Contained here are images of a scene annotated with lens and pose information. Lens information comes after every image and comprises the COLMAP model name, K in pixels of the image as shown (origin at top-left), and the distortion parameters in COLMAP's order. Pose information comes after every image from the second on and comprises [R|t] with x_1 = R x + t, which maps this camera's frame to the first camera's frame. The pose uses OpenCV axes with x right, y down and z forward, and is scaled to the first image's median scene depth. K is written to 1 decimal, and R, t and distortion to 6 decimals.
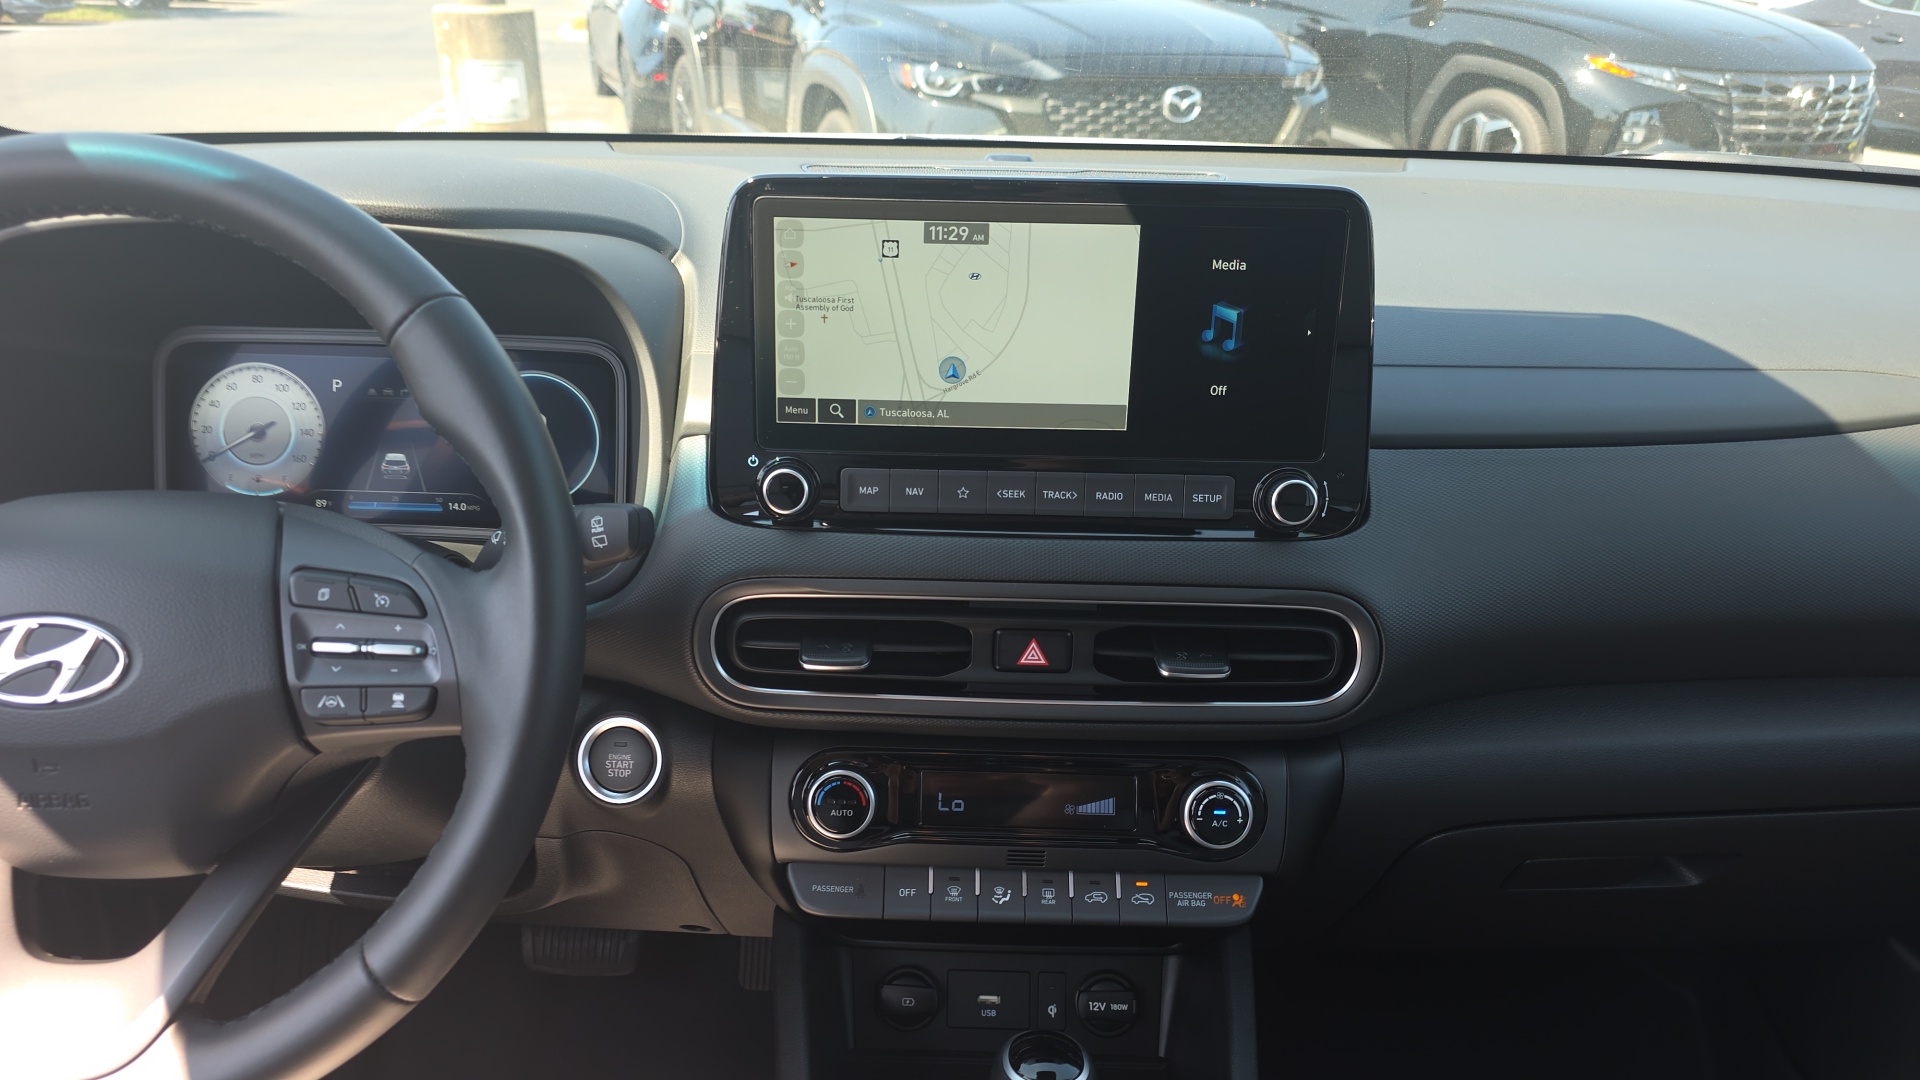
lens RADIAL K [[1294.9, 0, 921.8], [0, 1294.9, 561.0], [0, 0, 1]] dist [0.070805, -0.091928]
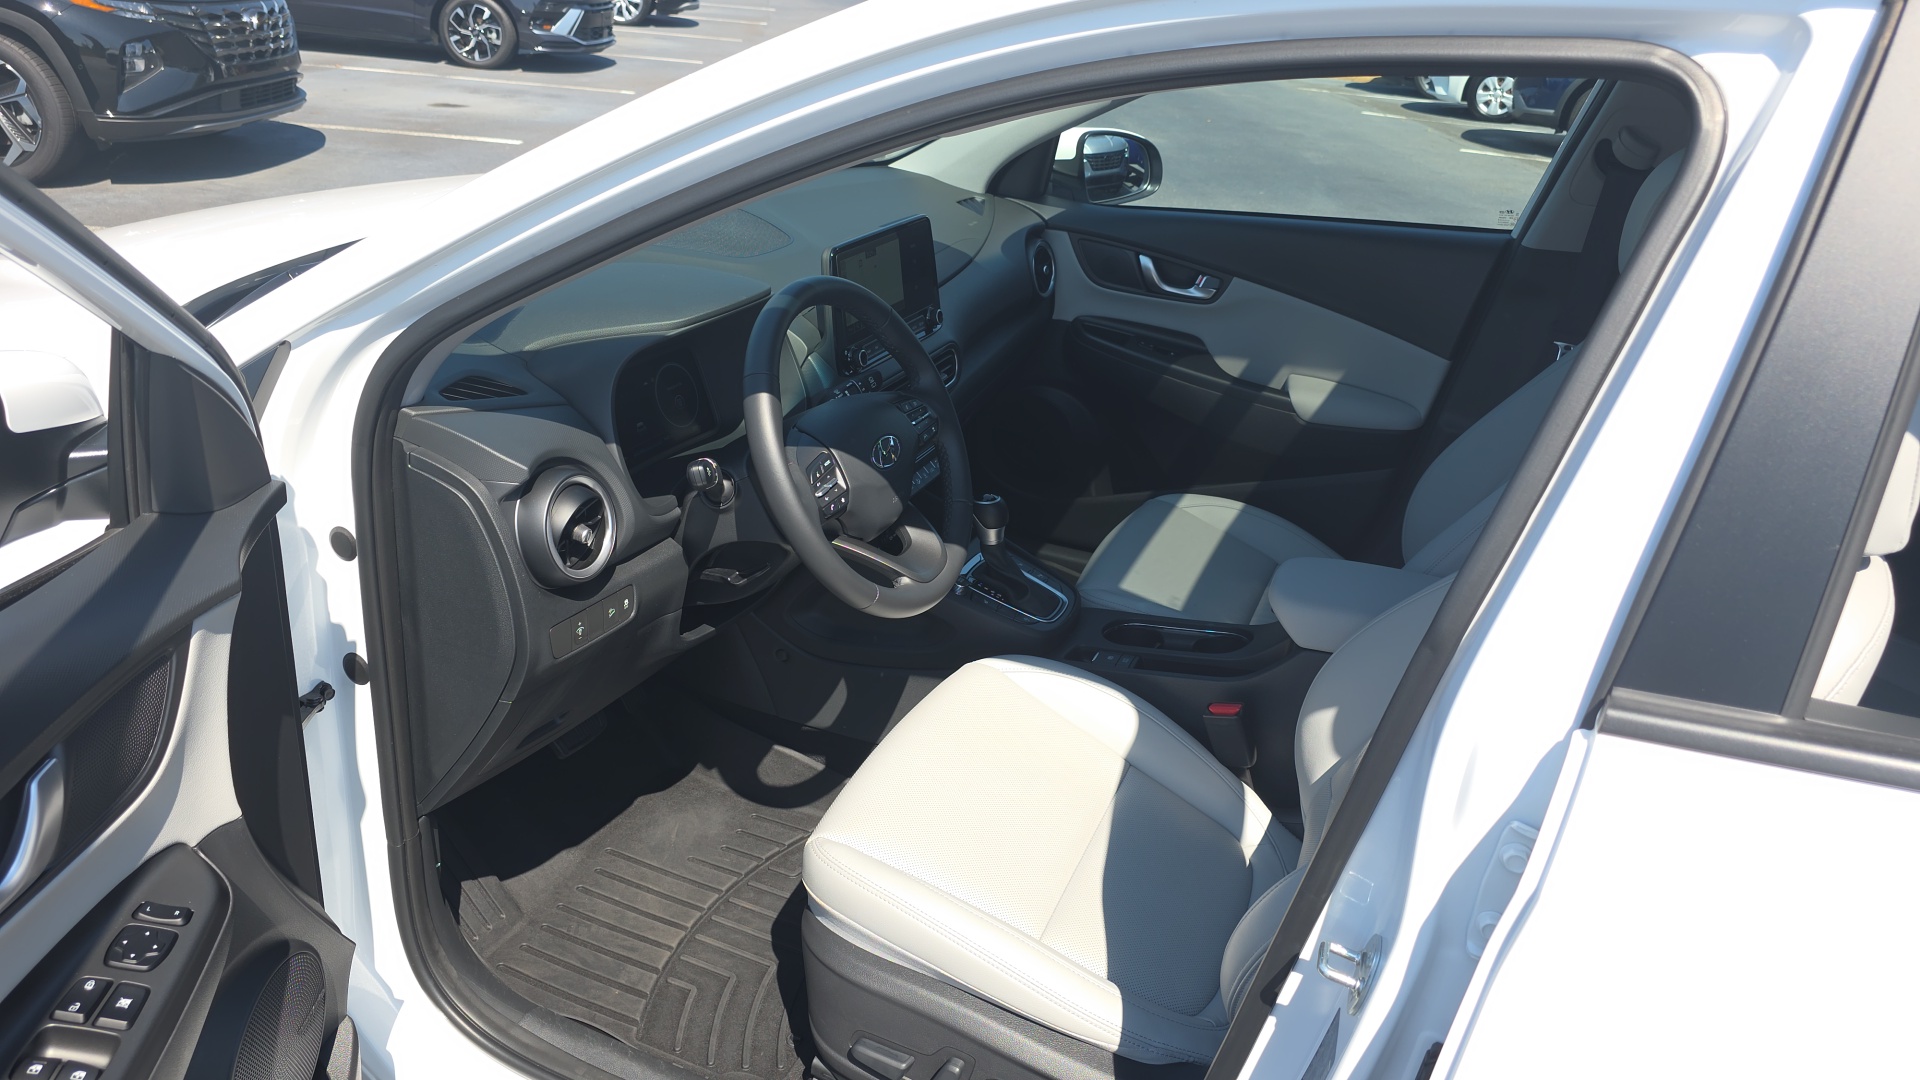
lens RADIAL K [[1294.9, 0, 921.8], [0, 1294.9, 561.0], [0, 0, 1]] dist [0.070805, -0.091928]
pose [[0.409018, -0.398743, 0.820798, -2.320982], [0.325373, 0.904084, 0.277065, -0.363743], [-0.852547, 0.153741, 0.499526, -0.389010]]
